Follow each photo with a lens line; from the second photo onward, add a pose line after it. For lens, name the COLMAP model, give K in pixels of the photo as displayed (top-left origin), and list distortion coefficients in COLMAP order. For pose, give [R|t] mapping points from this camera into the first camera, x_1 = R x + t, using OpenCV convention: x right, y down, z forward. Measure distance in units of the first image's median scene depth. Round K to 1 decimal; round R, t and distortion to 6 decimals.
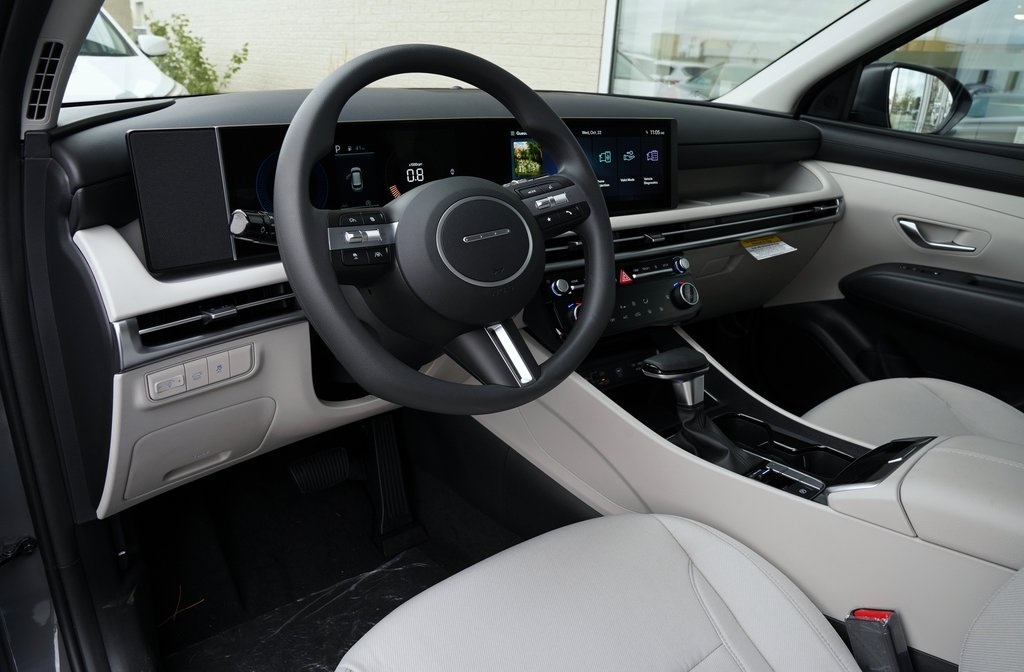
lens RADIAL K [[749.3, 0, 511.3], [0, 749.3, 331.3], [0, 0, 1]] dist [-0.037600, 0.031436]
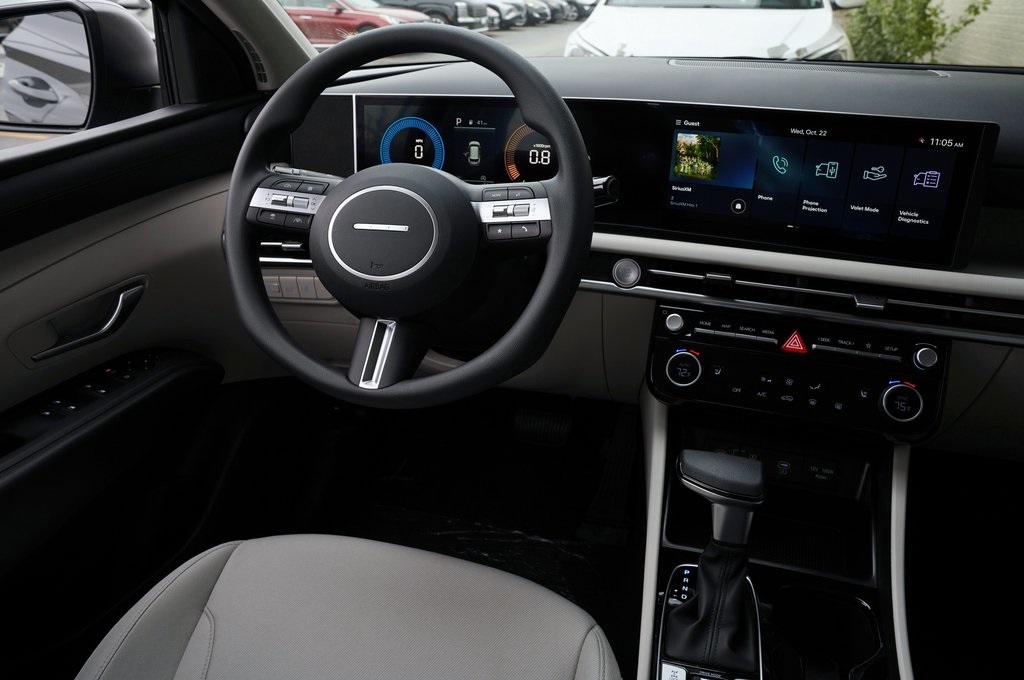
lens RADIAL K [[749.3, 0, 517.4], [0, 749.3, 344.7], [0, 0, 1]] dist [-0.037600, 0.031436]
pose [[0.532043, 0.323061, -0.782663, 0.577901], [-0.262338, 0.941760, 0.210398, -0.153930], [0.805052, 0.093381, 0.585808, 0.391107]]
